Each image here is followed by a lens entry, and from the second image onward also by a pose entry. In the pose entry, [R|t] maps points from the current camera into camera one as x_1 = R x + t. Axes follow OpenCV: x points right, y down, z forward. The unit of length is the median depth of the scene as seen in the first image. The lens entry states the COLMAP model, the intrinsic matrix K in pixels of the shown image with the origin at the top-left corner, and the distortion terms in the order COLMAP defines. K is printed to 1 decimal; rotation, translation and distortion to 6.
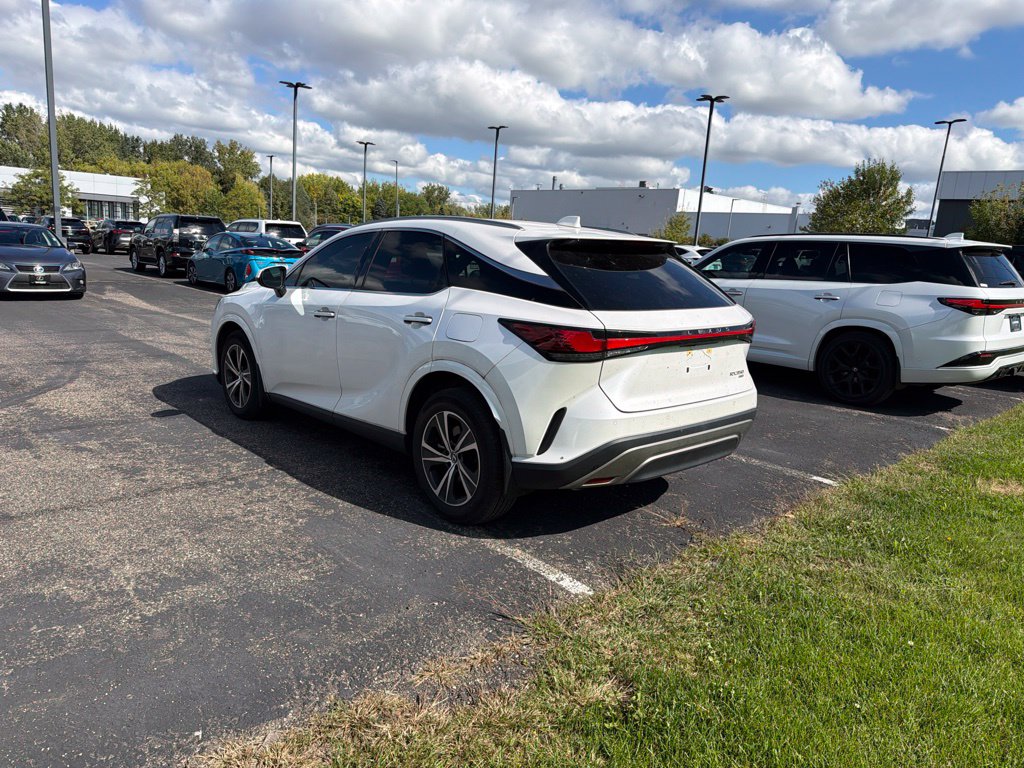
lens RADIAL K [[728.2, 0, 515.4], [0, 728.2, 373.5], [0, 0, 1]] dist [0.026396, -0.031616]
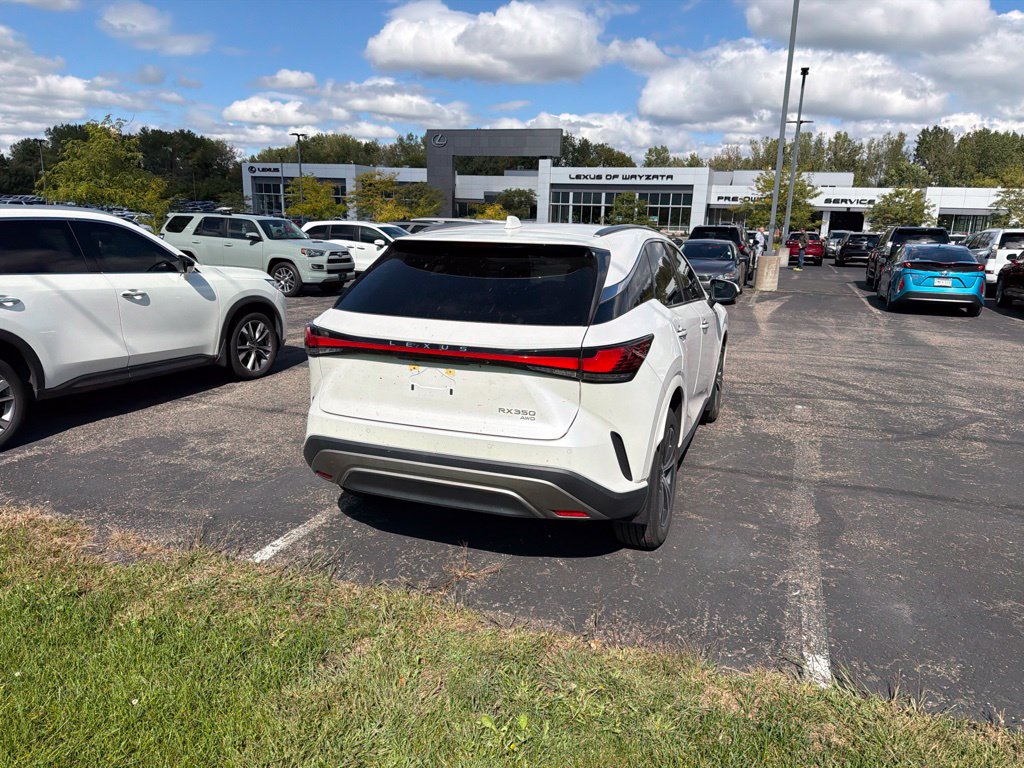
lens RADIAL K [[728.2, 0, 512.4], [0, 728.2, 369.8], [0, 0, 1]] dist [0.026396, -0.031616]
pose [[0.442436, 0.135281, -0.886538, 0.813848], [-0.158535, 0.984786, 0.071154, -0.082106], [0.882676, 0.109066, 0.457152, 0.539678]]
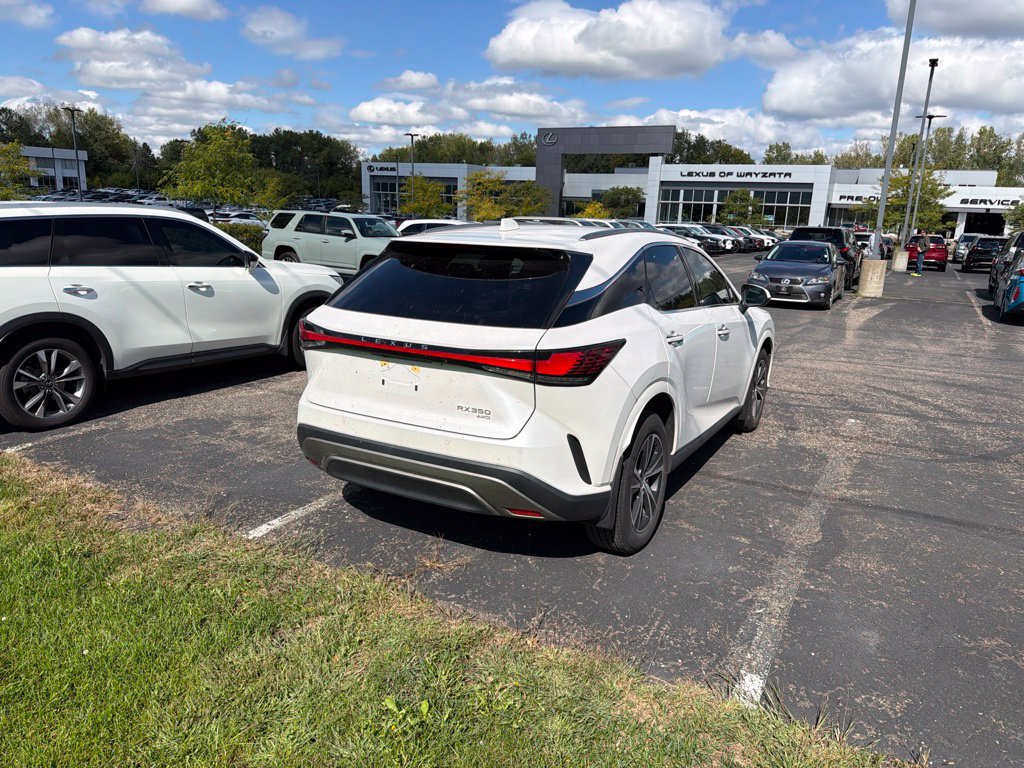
lens RADIAL K [[728.2, 0, 511.4], [0, 728.2, 369.3], [0, 0, 1]] dist [0.026396, -0.031616]
pose [[0.301977, 0.151709, -0.941166, 0.876832], [-0.184875, 0.977833, 0.098302, -0.107807], [0.935217, 0.144314, 0.323330, 0.653392]]
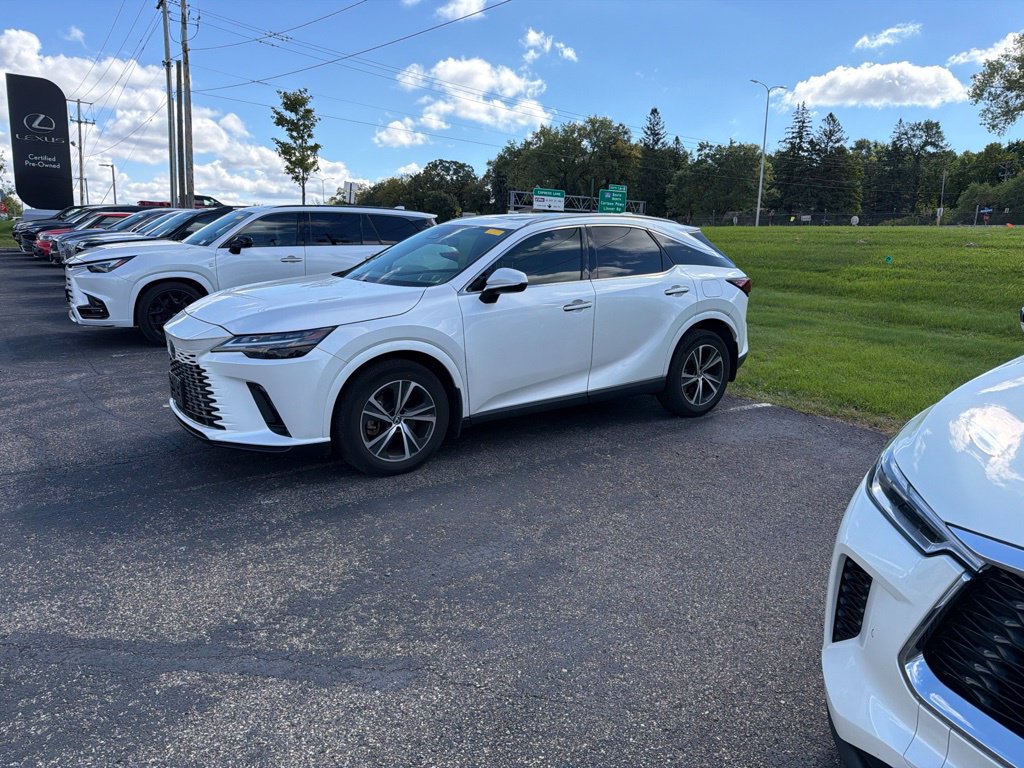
lens RADIAL K [[728.2, 0, 509.0], [0, 728.2, 383.7], [0, 0, 1]] dist [0.026396, -0.031616]
pose [[0.131660, -0.248969, 0.959521, -1.316774], [0.157409, 0.960916, 0.227732, -0.228299], [-0.978718, 0.121054, 0.165704, 0.922535]]
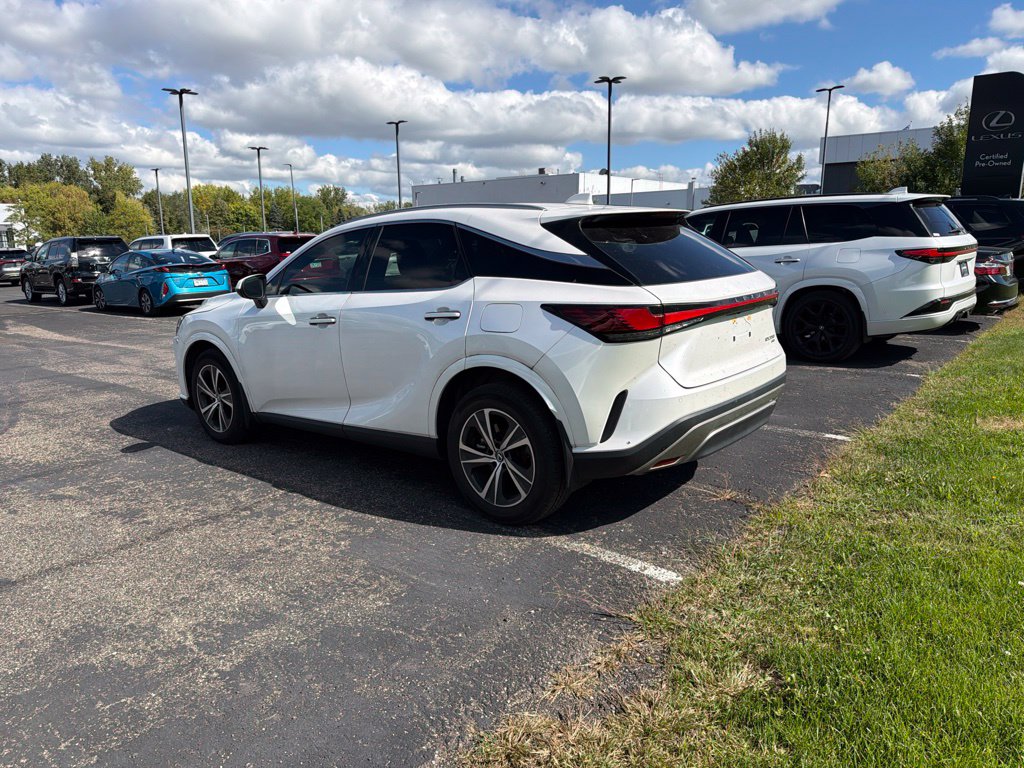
lens RADIAL K [[728.2, 0, 514.1], [0, 728.2, 375.8], [0, 0, 1]] dist [0.026396, -0.031616]
pose [[0.988107, -0.105087, 0.112253, -0.130181], [0.103691, 0.994443, 0.018225, -0.003317], [-0.113545, -0.006368, 0.993512, 0.046613]]
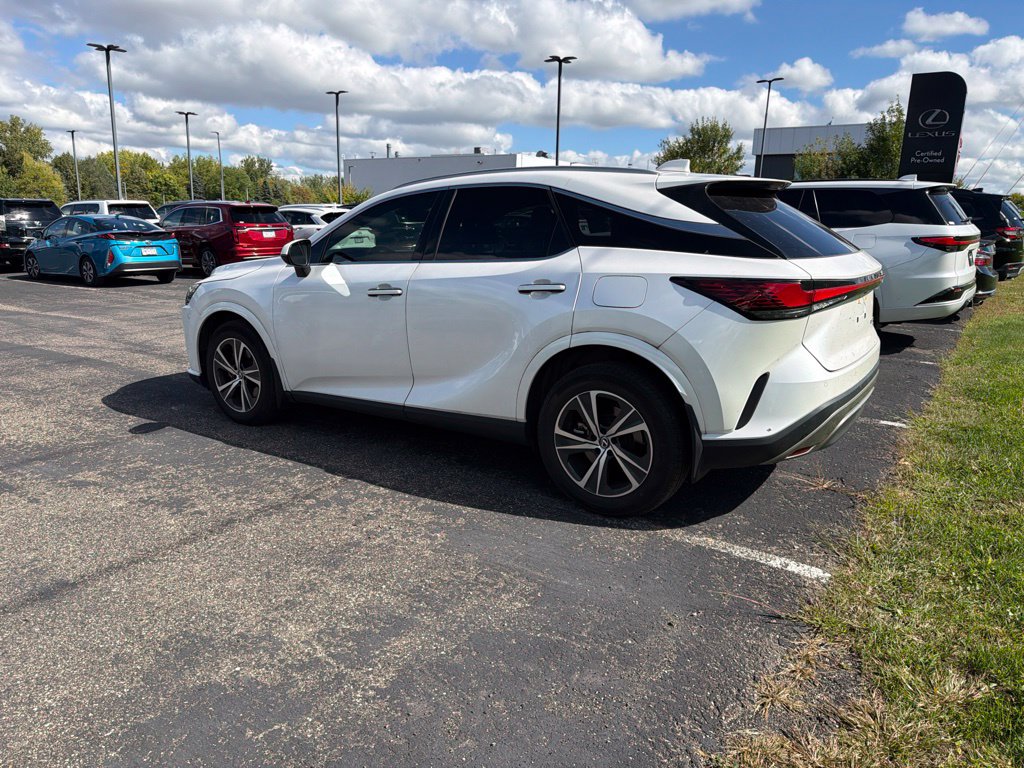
lens RADIAL K [[728.2, 0, 503.0], [0, 728.2, 380.0], [0, 0, 1]] dist [0.026396, -0.031616]
pose [[0.976393, -0.093897, 0.194523, -0.297228], [0.084462, 0.994837, 0.056264, -0.015255], [-0.198802, -0.038506, 0.979283, 0.137289]]
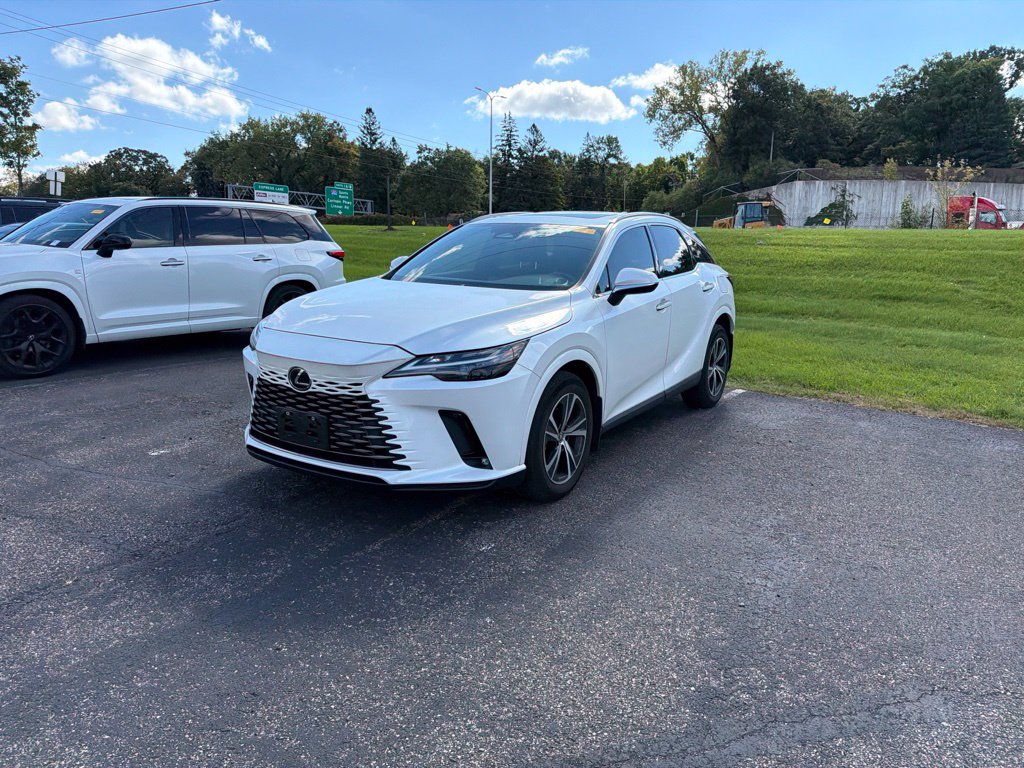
lens RADIAL K [[728.2, 0, 518.2], [0, 728.2, 381.7], [0, 0, 1]] dist [0.026396, -0.031616]
pose [[-0.262183, -0.242164, 0.934139, -1.212492], [0.131619, 0.949983, 0.283212, -0.300691], [-0.956000, 0.197204, -0.217196, 1.437127]]
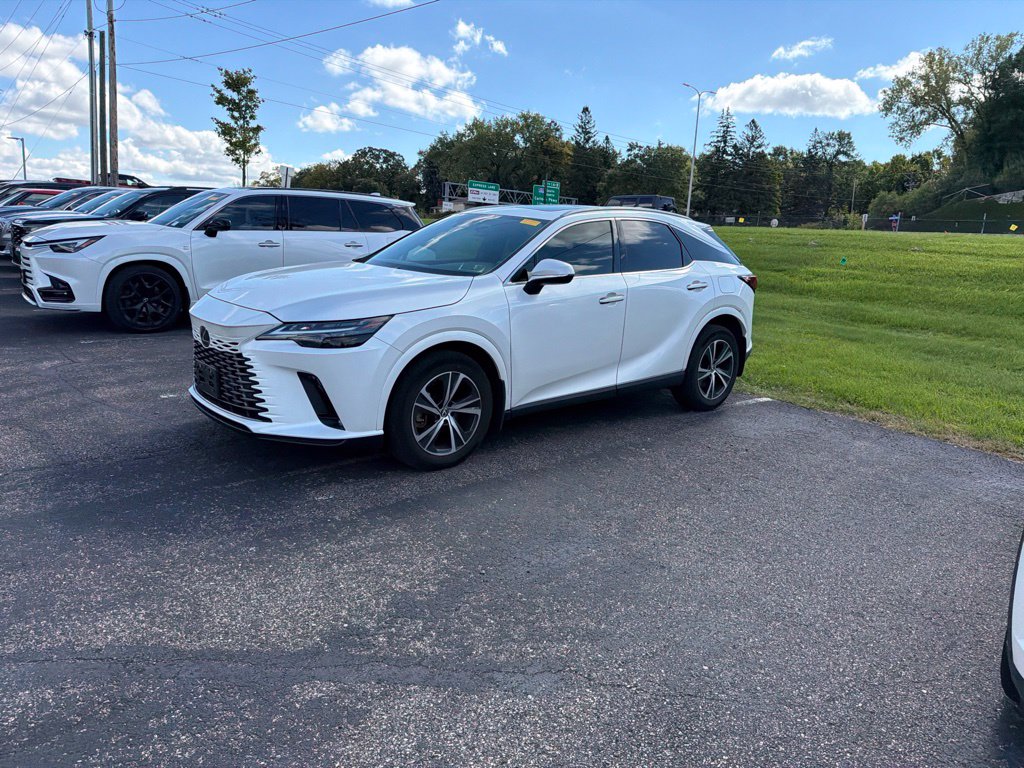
lens RADIAL K [[728.2, 0, 513.2], [0, 728.2, 377.1], [0, 0, 1]] dist [0.026396, -0.031616]
pose [[0.030786, -0.249020, 0.968009, -1.314361], [0.122858, 0.962067, 0.243584, -0.246076], [-0.991947, 0.111428, 0.060212, 1.077787]]
